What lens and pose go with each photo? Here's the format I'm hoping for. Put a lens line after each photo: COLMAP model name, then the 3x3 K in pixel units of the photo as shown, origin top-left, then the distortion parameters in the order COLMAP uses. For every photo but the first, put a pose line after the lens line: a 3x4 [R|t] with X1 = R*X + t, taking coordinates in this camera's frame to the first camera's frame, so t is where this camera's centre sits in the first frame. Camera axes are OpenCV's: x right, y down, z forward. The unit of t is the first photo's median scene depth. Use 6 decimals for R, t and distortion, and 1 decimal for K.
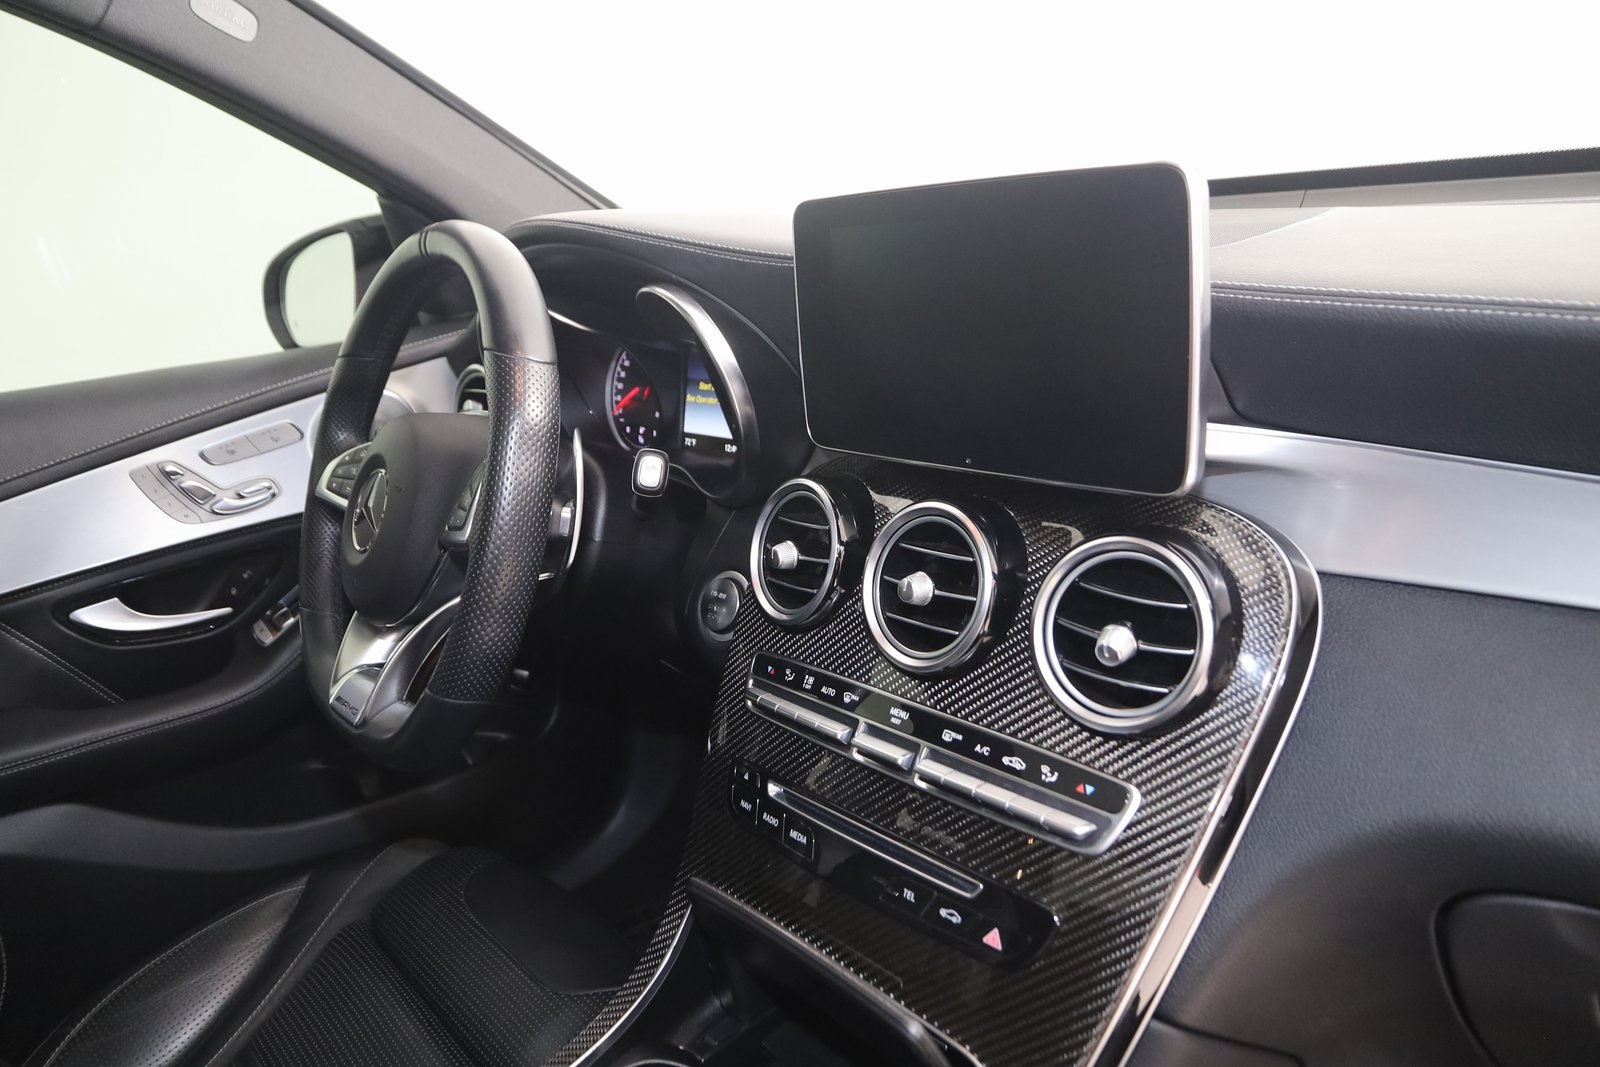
lens RADIAL K [[979.6, 0, 800.0], [0, 979.6, 533.5], [0, 0, 1]] dist [-0.094279, 0.001832]
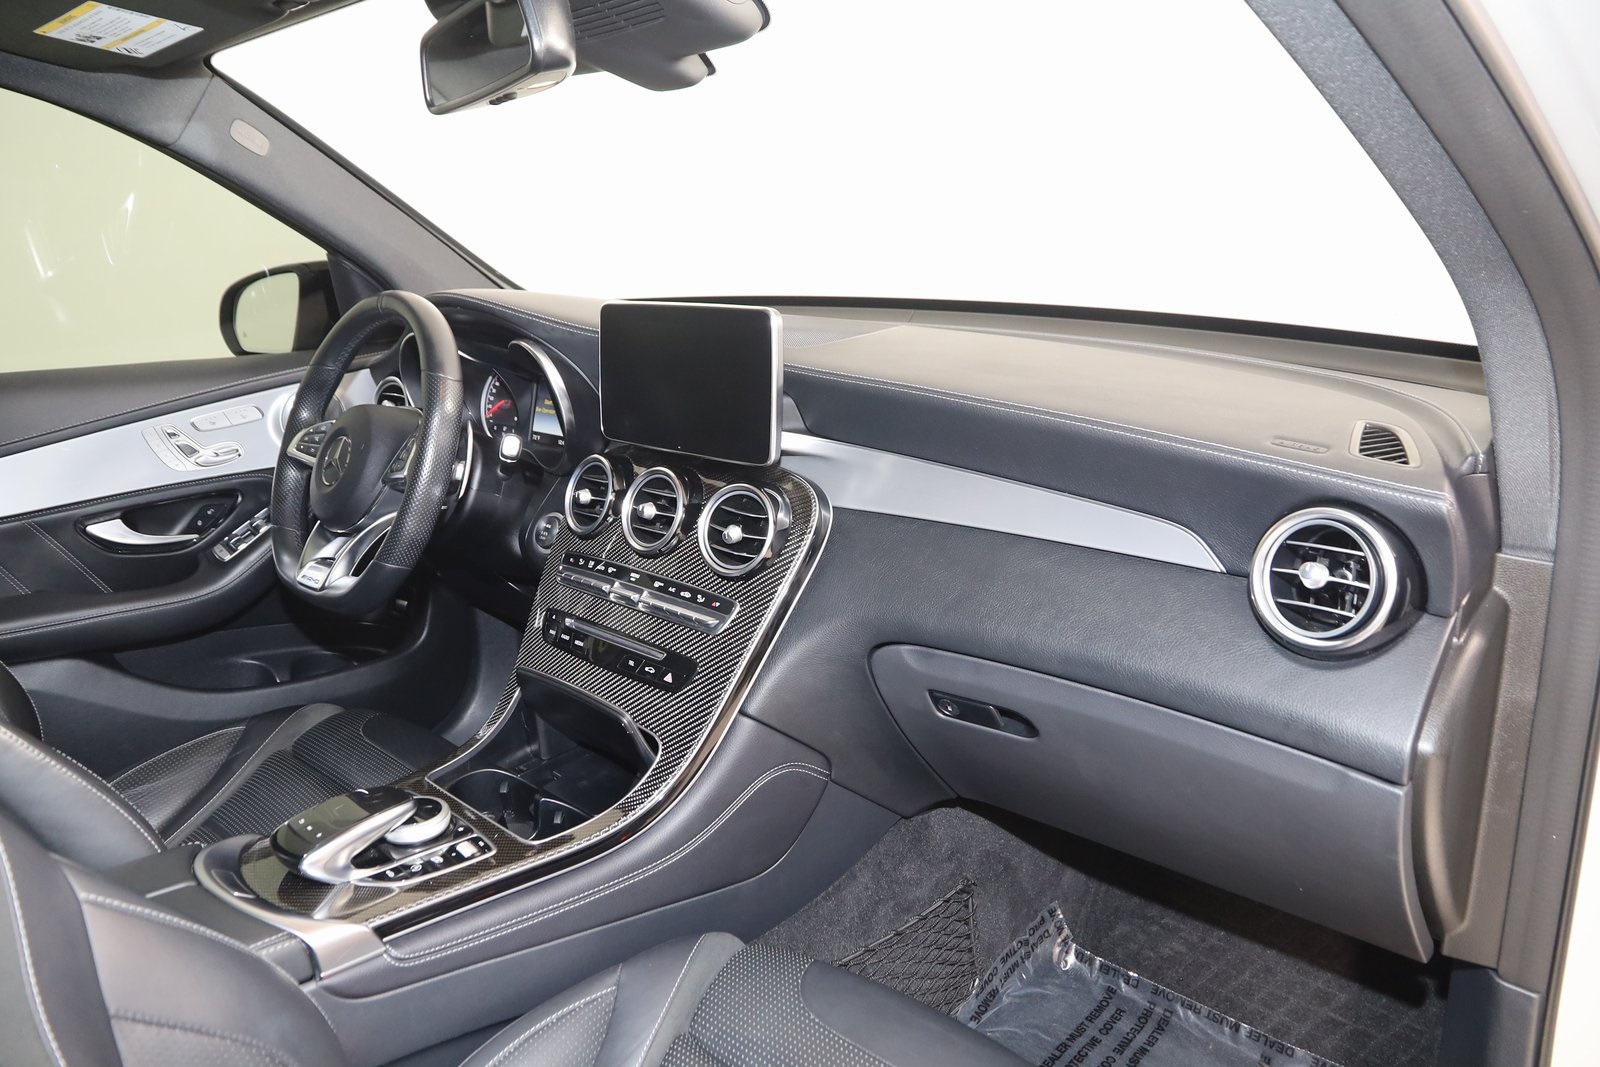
lens RADIAL K [[979.6, 0, 800.0], [0, 979.6, 533.5], [0, 0, 1]] dist [-0.094279, 0.001832]
pose [[0.987285, 0.057908, 0.148039, 0.112250], [-0.052283, 0.997765, -0.041612, 0.139199], [-0.150118, 0.033343, 0.988106, -0.803306]]
